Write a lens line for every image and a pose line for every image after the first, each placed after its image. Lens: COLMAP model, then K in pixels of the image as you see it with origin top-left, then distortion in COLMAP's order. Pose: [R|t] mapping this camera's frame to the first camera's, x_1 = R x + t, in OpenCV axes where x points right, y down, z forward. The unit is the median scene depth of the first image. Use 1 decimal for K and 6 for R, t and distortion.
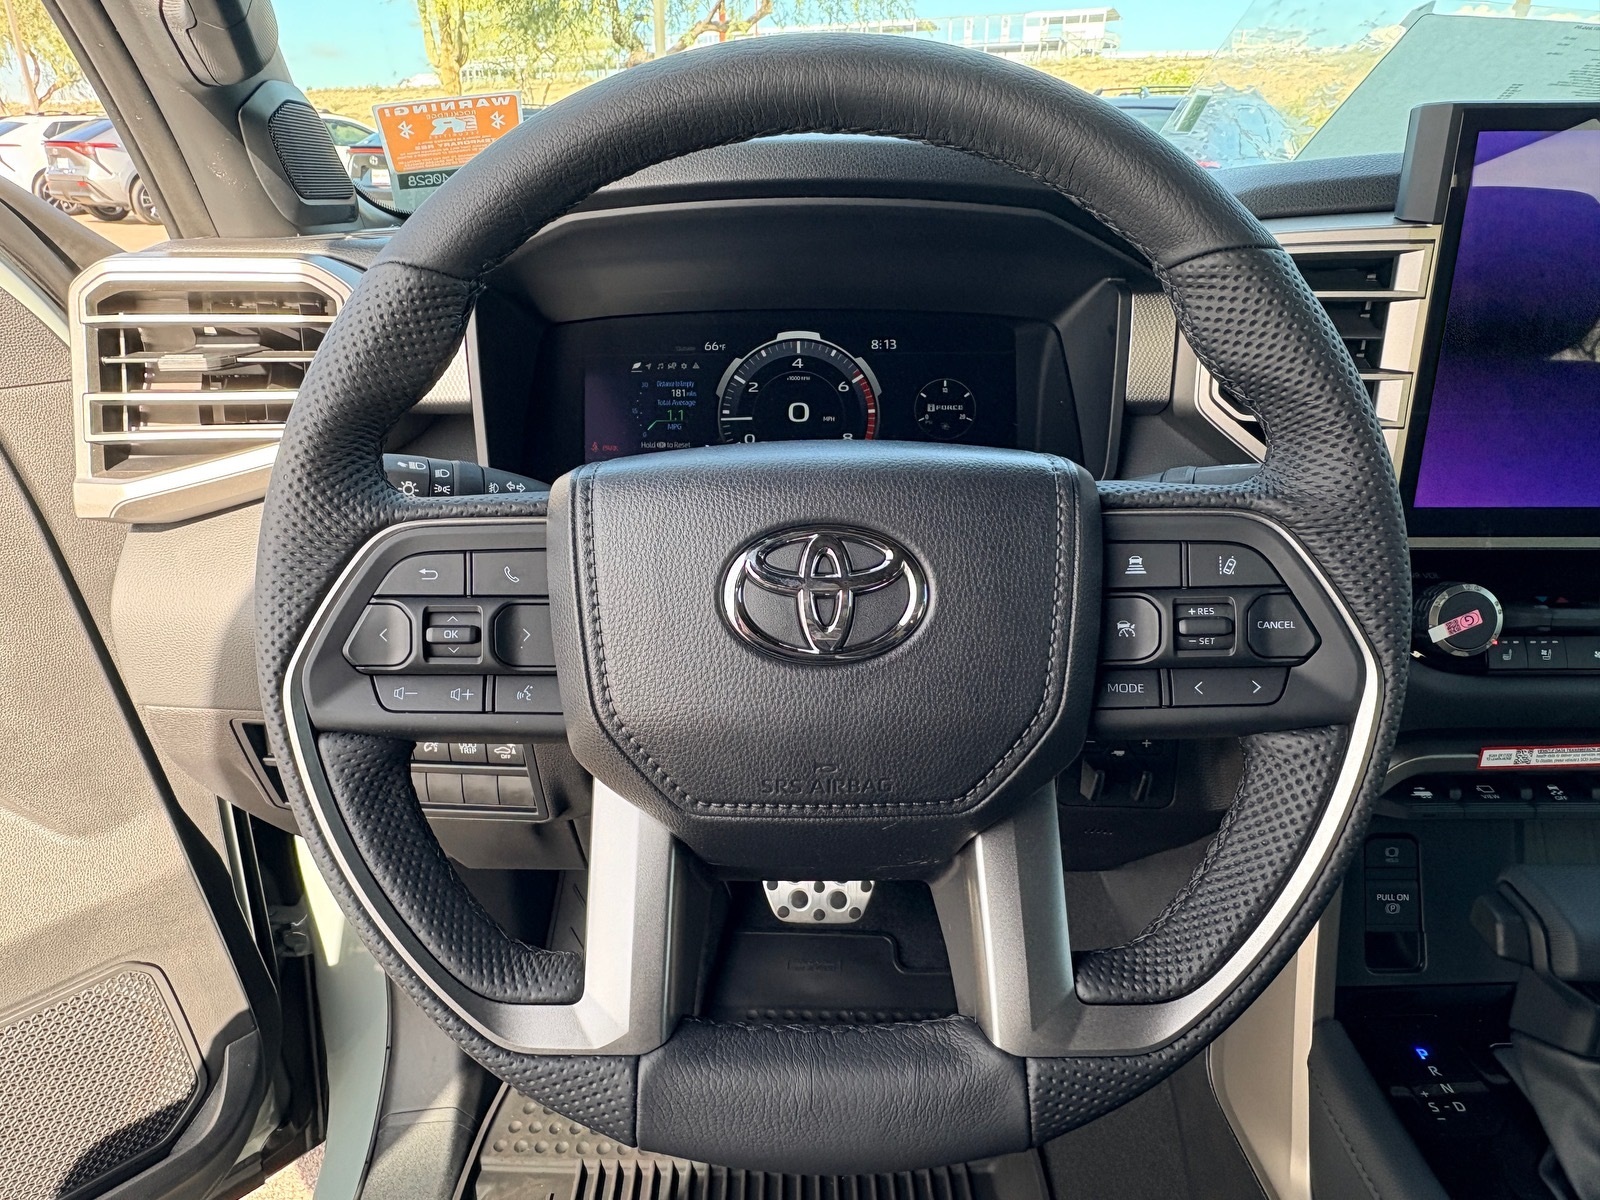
lens RADIAL K [[1045.8, 0, 752.8], [0, 1045.8, 593.4], [0, 0, 1]] dist [-0.003466, -0.004763]
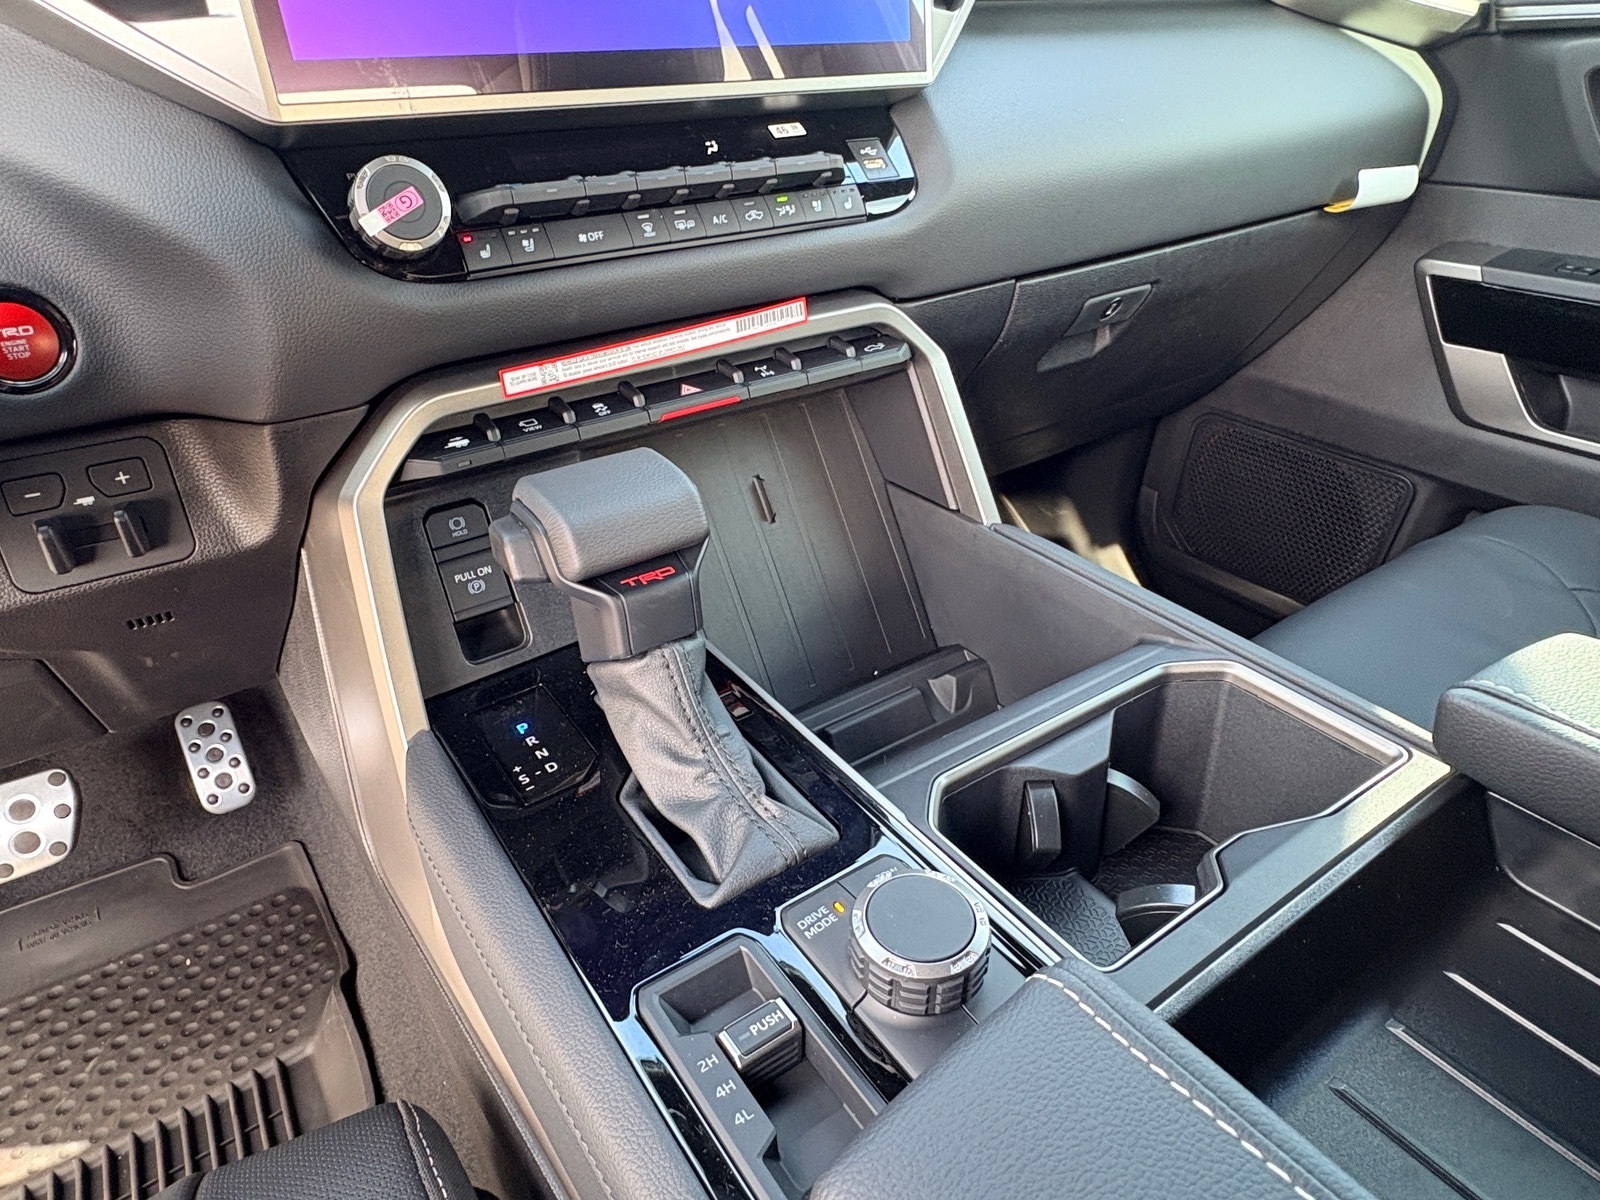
lens RADIAL K [[969.8, 0, 769.5], [0, 969.8, 592.6], [0, 0, 1]] dist [0.014376, -0.004605]
pose [[0.818845, -0.295781, 0.491942, 0.443789], [0.241211, 0.954985, 0.172686, 0.242304], [-0.520875, -0.022741, 0.853330, 0.202965]]
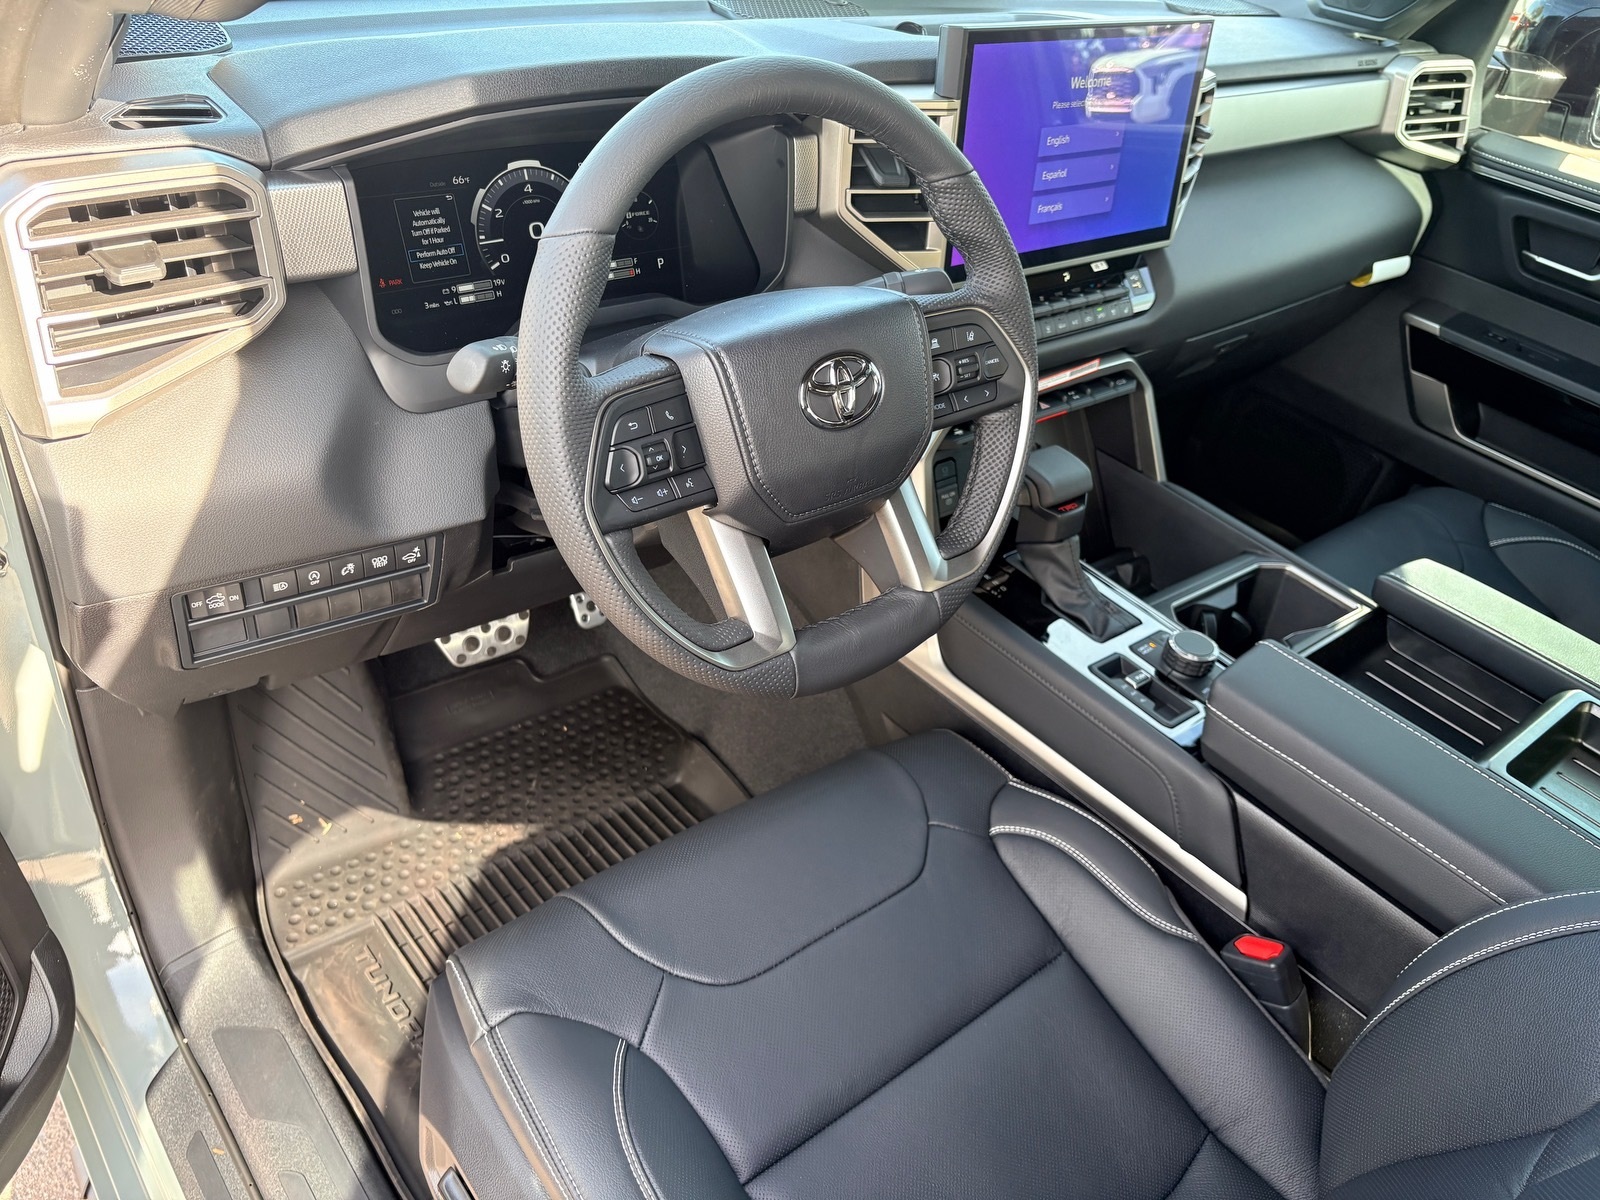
lens RADIAL K [[1220.1, 0, 804.2], [0, 1220.1, 597.9], [0, 0, 1]] dist [0.033182, -0.044753]
pose [[0.757001, -0.289049, 0.586003, -0.860693], [0.133655, 0.946369, 0.294146, -0.185058], [-0.639598, -0.144346, 0.755035, -0.430057]]
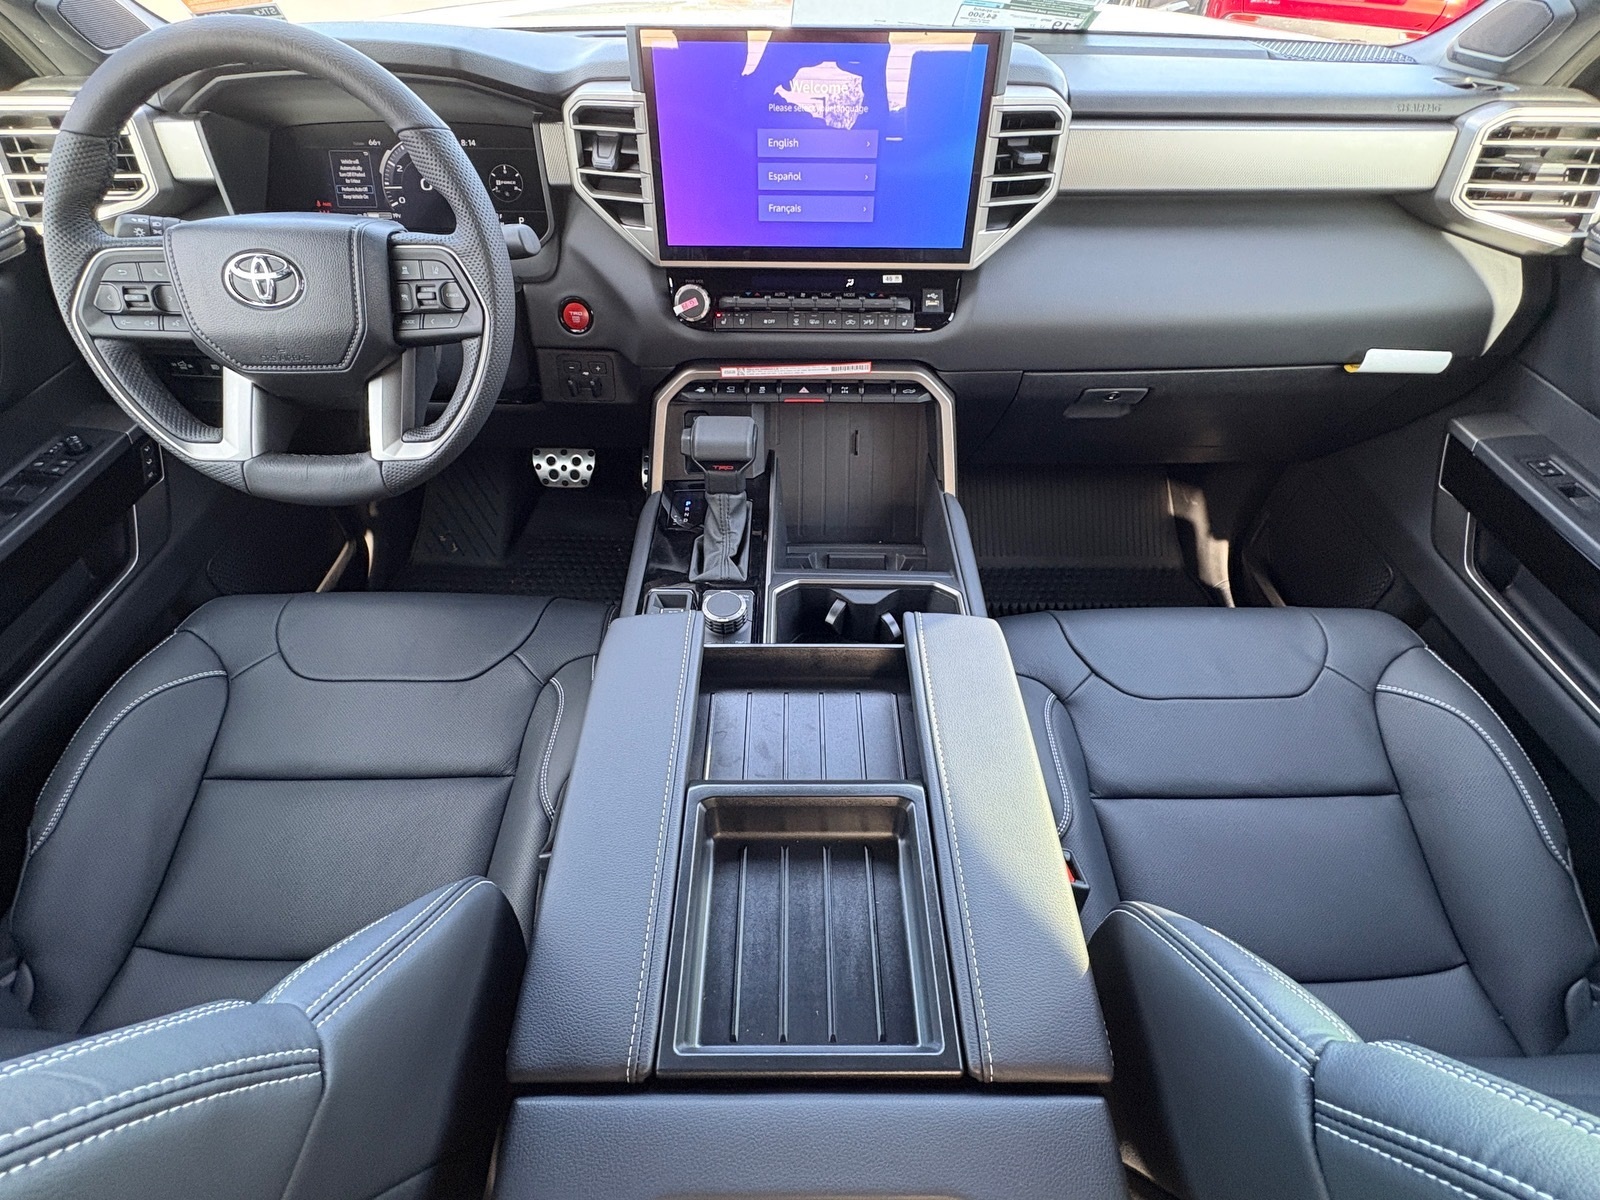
lens RADIAL K [[776.2, 0, 787.6], [0, 776.2, 601.4], [0, 0, 1]] dist [-0.003479, -0.000228]
pose [[0.999759, 0.001123, 0.021943, 0.820374], [-0.008785, 0.935827, 0.352351, 0.035328], [-0.020140, -0.352458, 0.935611, -0.689173]]
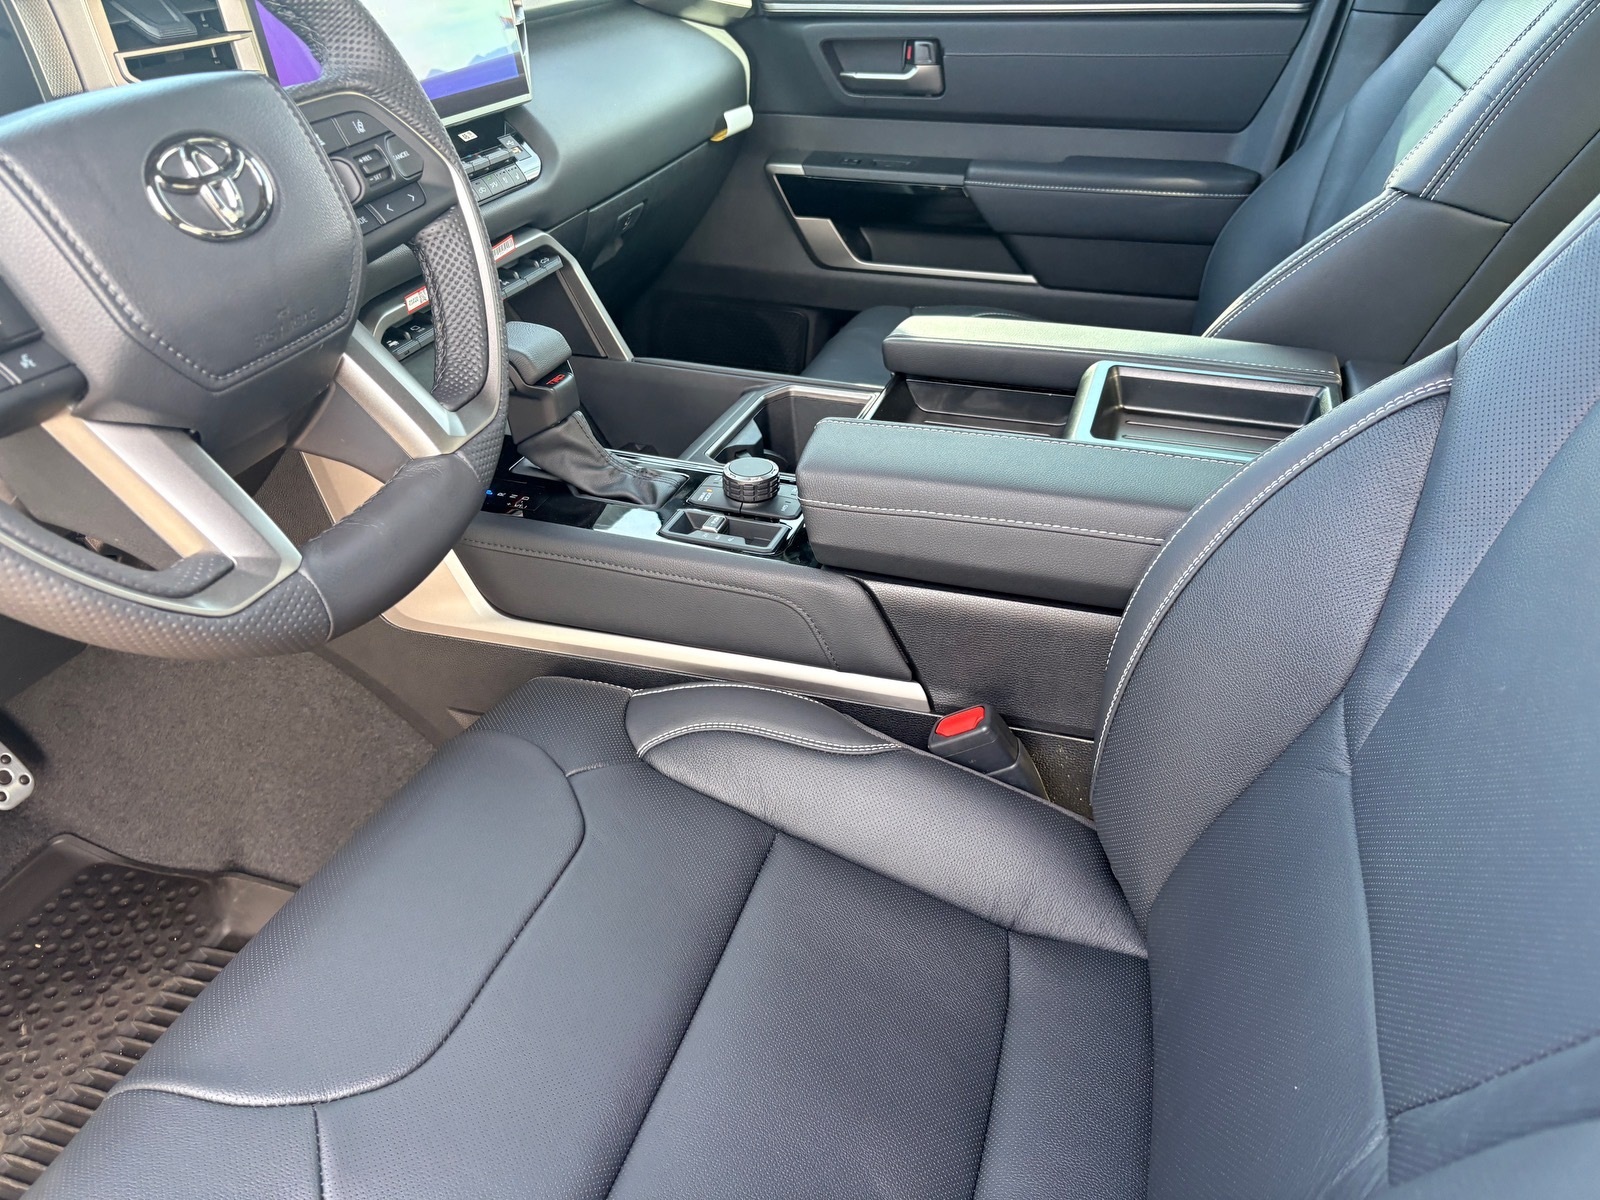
lens RADIAL K [[1220.1, 0, 797.9], [0, 1220.1, 598.8], [0, 0, 1]] dist [0.033182, -0.044753]
pose [[0.291483, -0.480419, 0.827186, -0.766786], [0.385301, 0.850450, 0.358159, 0.107904], [-0.875546, 0.214318, 0.432997, -0.130781]]
